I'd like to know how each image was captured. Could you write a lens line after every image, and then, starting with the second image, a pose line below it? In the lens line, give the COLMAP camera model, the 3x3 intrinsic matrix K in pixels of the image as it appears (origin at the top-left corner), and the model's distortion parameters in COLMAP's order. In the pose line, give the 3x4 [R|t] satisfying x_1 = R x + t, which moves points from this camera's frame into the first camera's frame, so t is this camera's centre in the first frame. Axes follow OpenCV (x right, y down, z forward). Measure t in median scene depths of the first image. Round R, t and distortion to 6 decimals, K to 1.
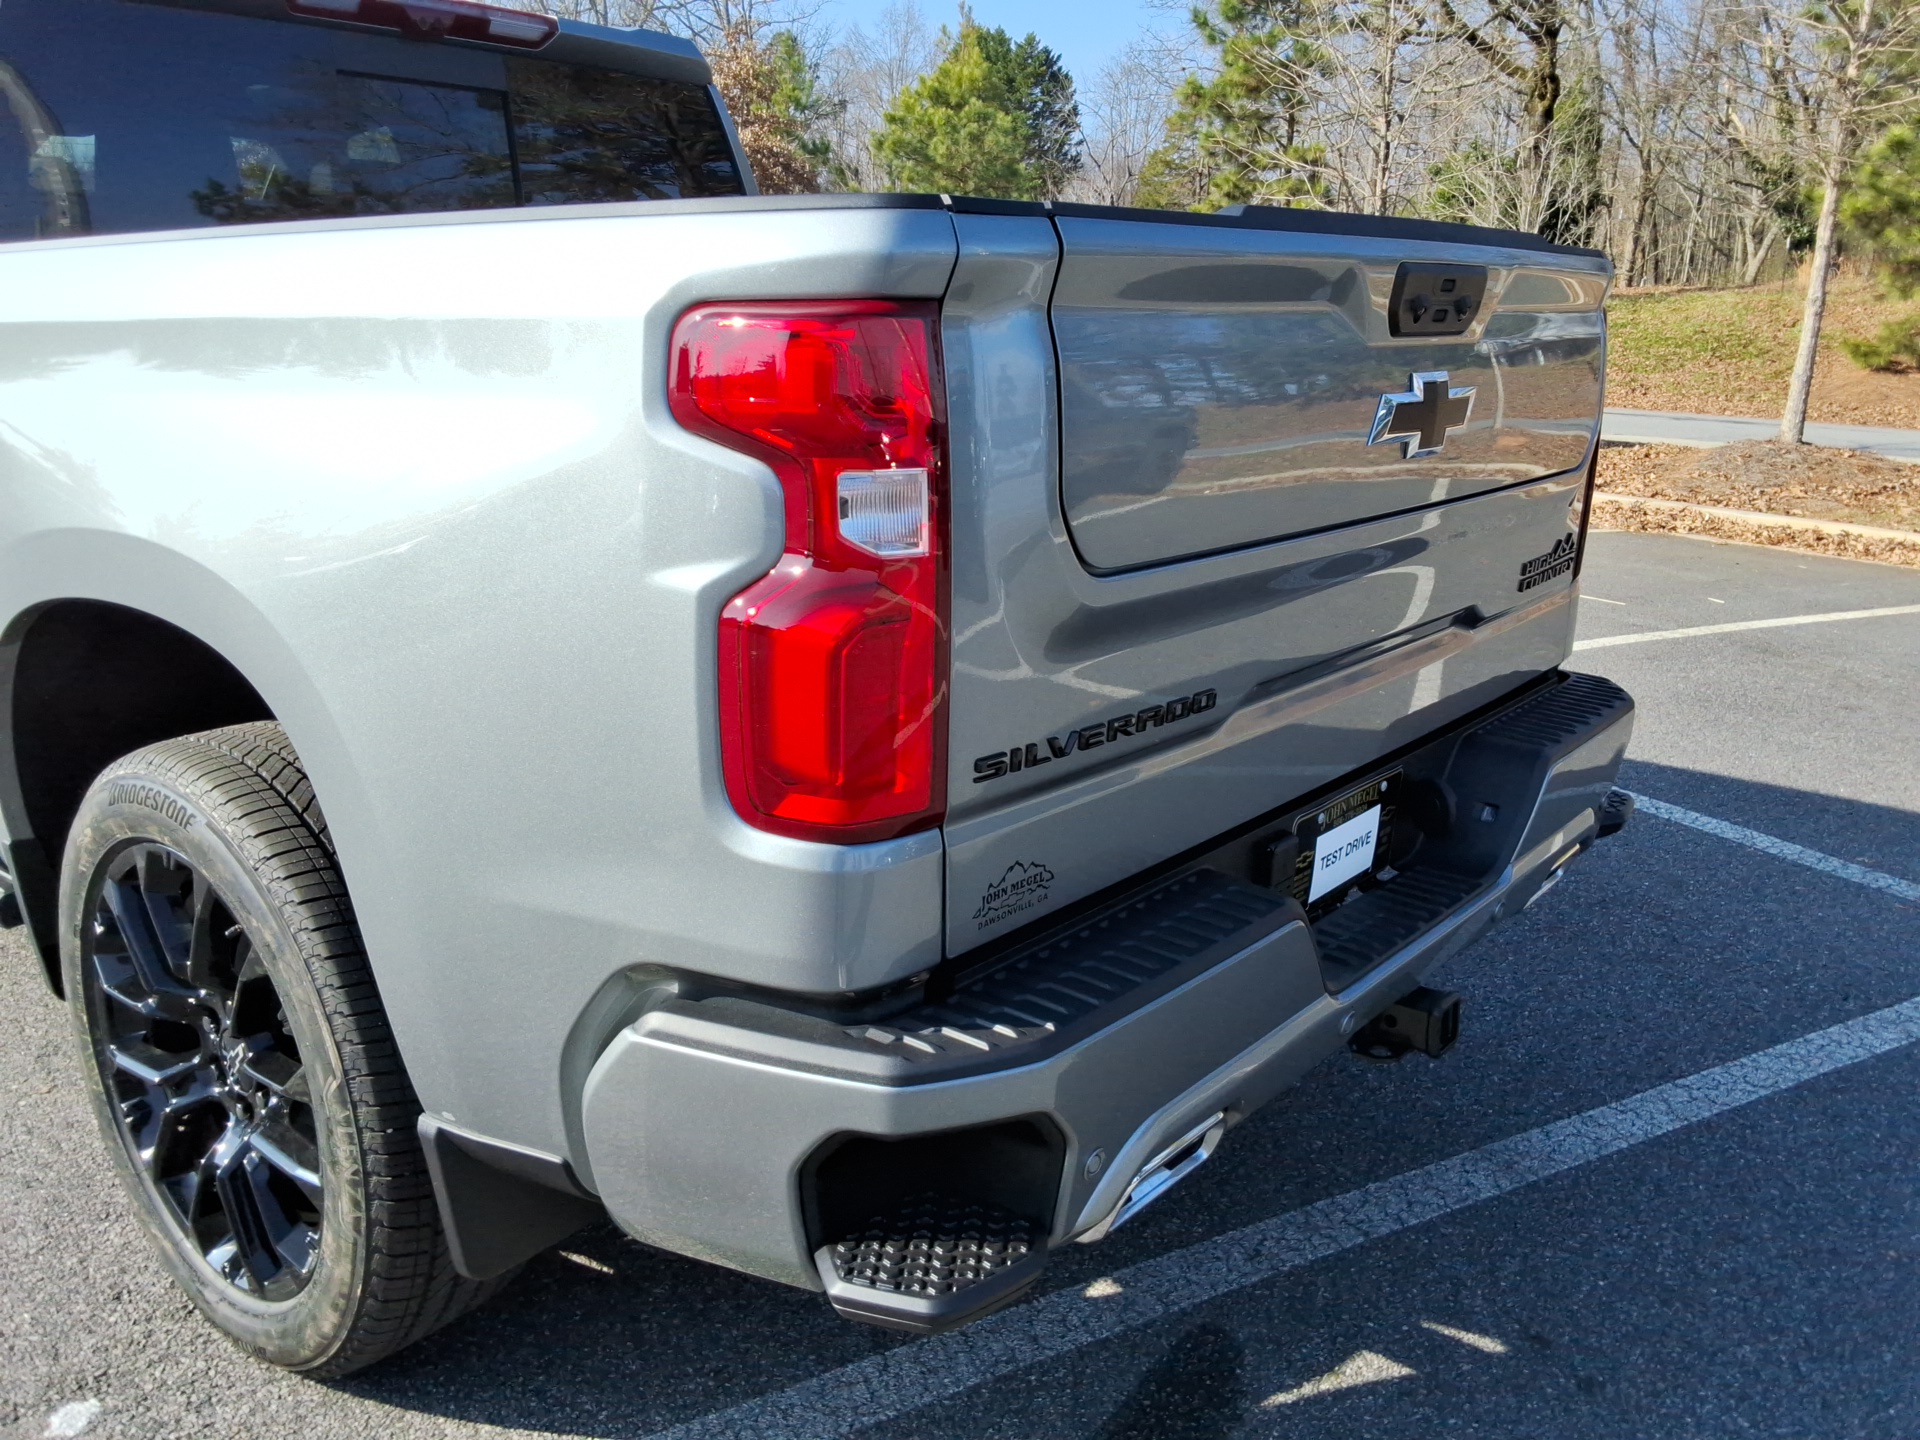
lens RADIAL K [[1541.3, 0, 952.7], [0, 1541.3, 712.4], [0, 0, 1]] dist [0.117233, -0.180508]
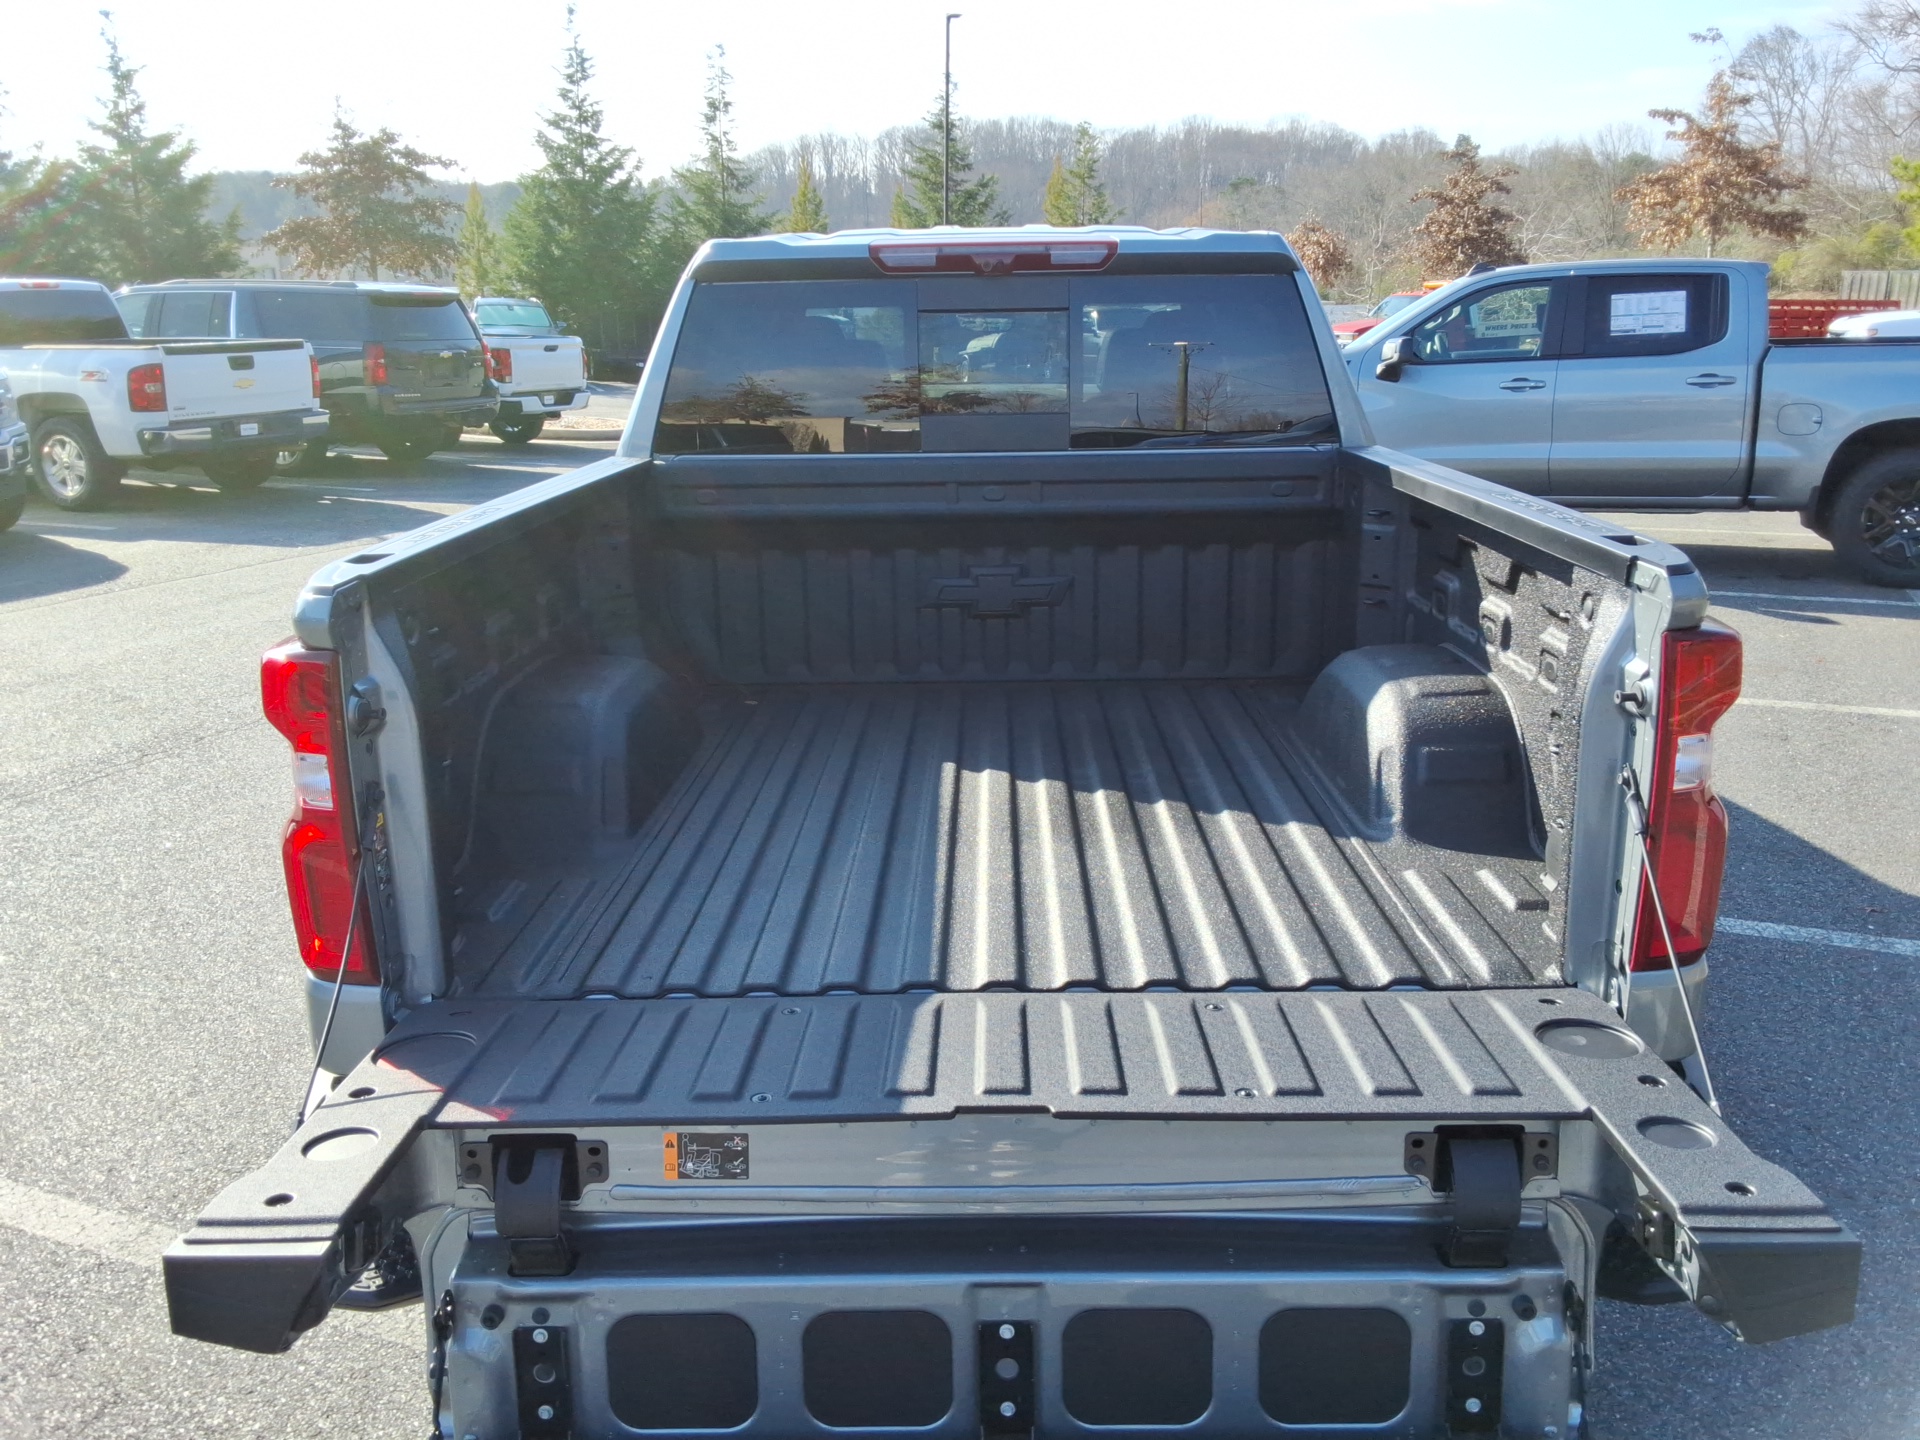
lens RADIAL K [[1541.3, 0, 977.6], [0, 1541.3, 704.3], [0, 0, 1]] dist [0.117233, -0.180508]
pose [[0.625242, 0.178934, -0.759641, 0.798459], [-0.178629, 0.980333, 0.083894, -0.229891], [0.759713, 0.083240, 0.644909, 0.248440]]
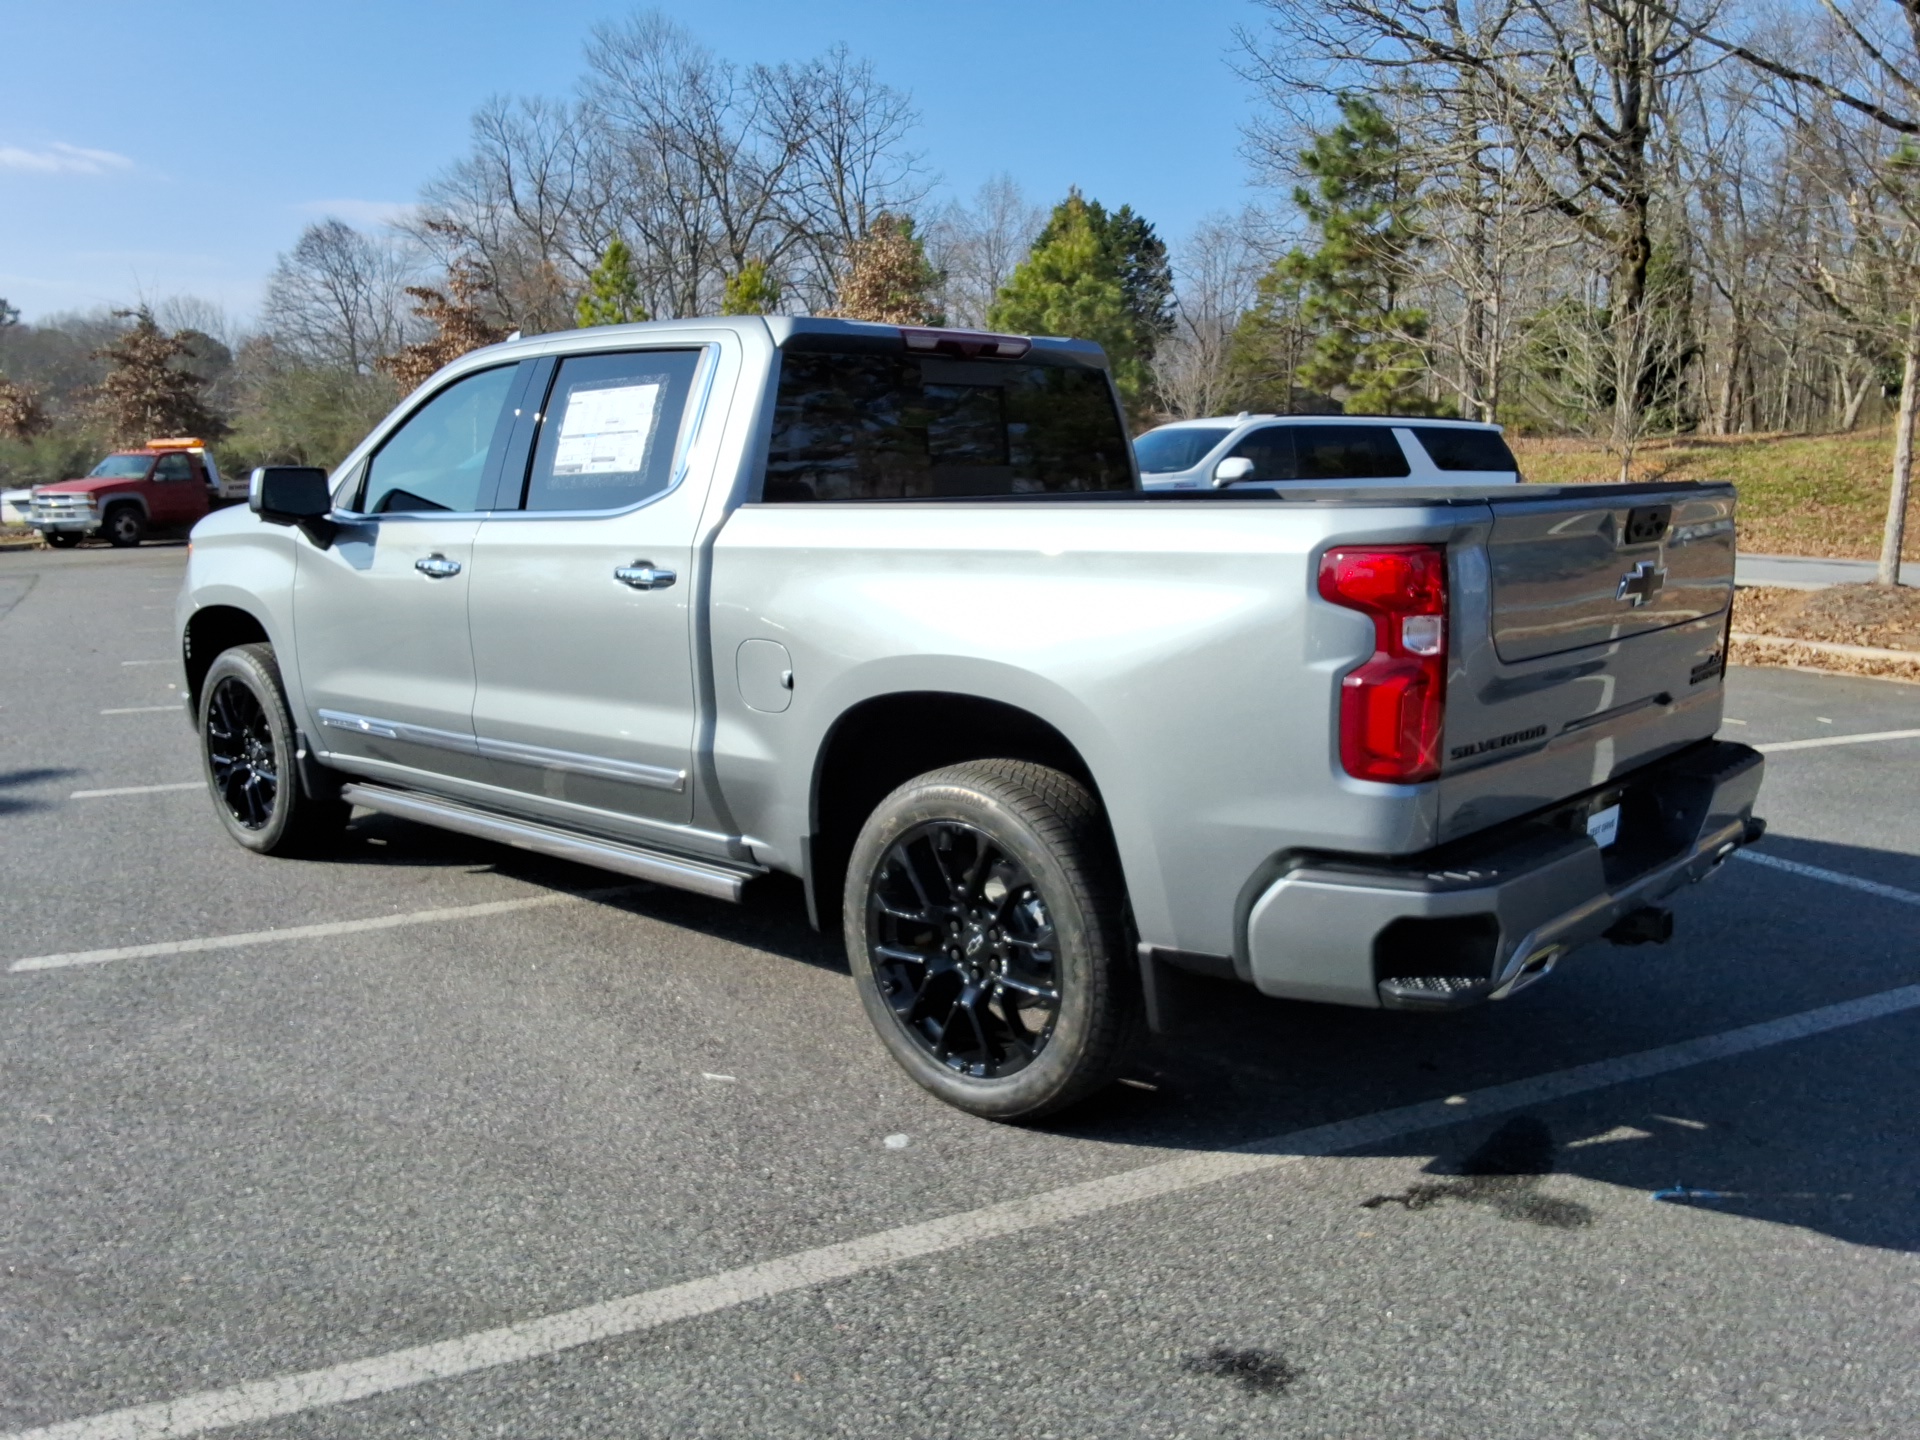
lens RADIAL K [[1541.3, 0, 965.1], [0, 1541.3, 724.8], [0, 0, 1]] dist [0.117233, -0.180508]
pose [[0.998556, -0.009543, -0.052865, -0.304299], [0.004937, 0.996232, -0.086584, 0.100229], [0.053492, 0.086198, 0.994841, -0.662072]]
